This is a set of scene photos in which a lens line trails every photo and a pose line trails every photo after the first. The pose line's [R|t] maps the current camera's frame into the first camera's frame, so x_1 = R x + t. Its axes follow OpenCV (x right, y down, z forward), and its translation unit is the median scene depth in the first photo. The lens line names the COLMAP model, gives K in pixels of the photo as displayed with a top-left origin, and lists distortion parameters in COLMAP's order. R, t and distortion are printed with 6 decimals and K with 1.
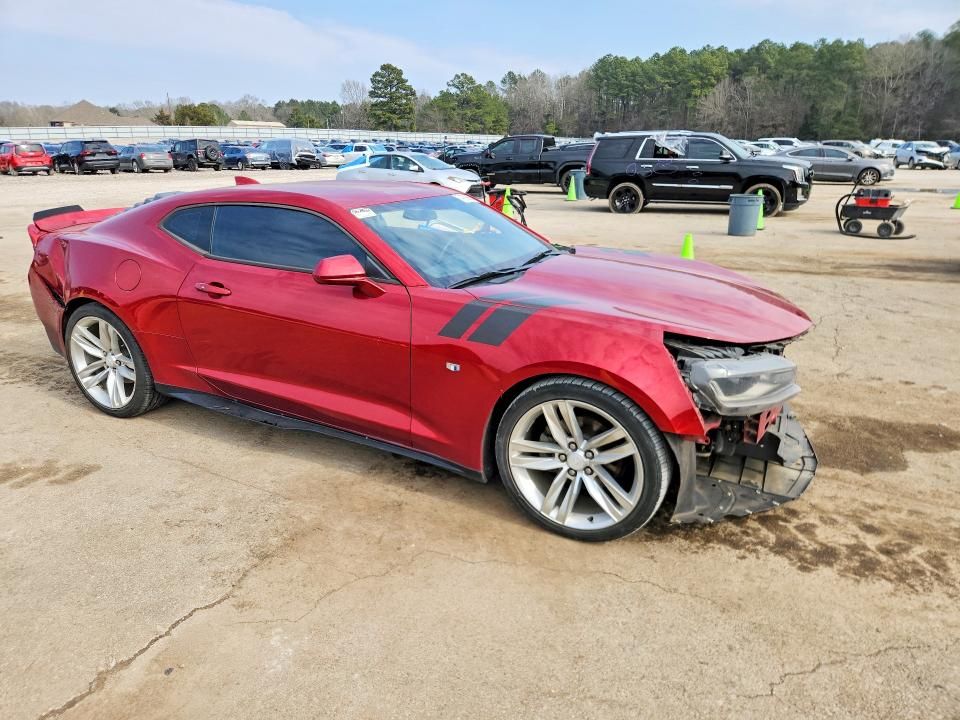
lens RADIAL K [[619.9, 0, 480.0], [0, 619.9, 360.0], [0, 0, 1]] dist [0.004902, 0.000760]
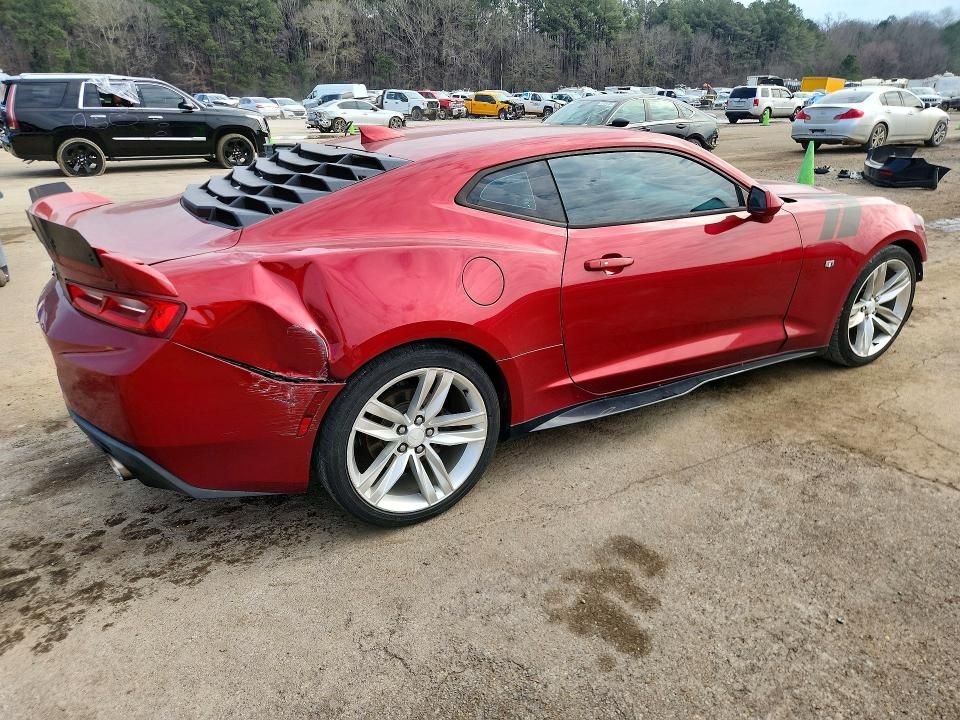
lens RADIAL K [[619.9, 0, 480.0], [0, 619.9, 360.0], [0, 0, 1]] dist [0.004902, 0.000760]
pose [[0.557748, -0.314209, 0.768238, -0.199453], [0.261073, 0.945010, 0.196968, -0.033513], [-0.787882, 0.090708, 0.609109, 0.114440]]
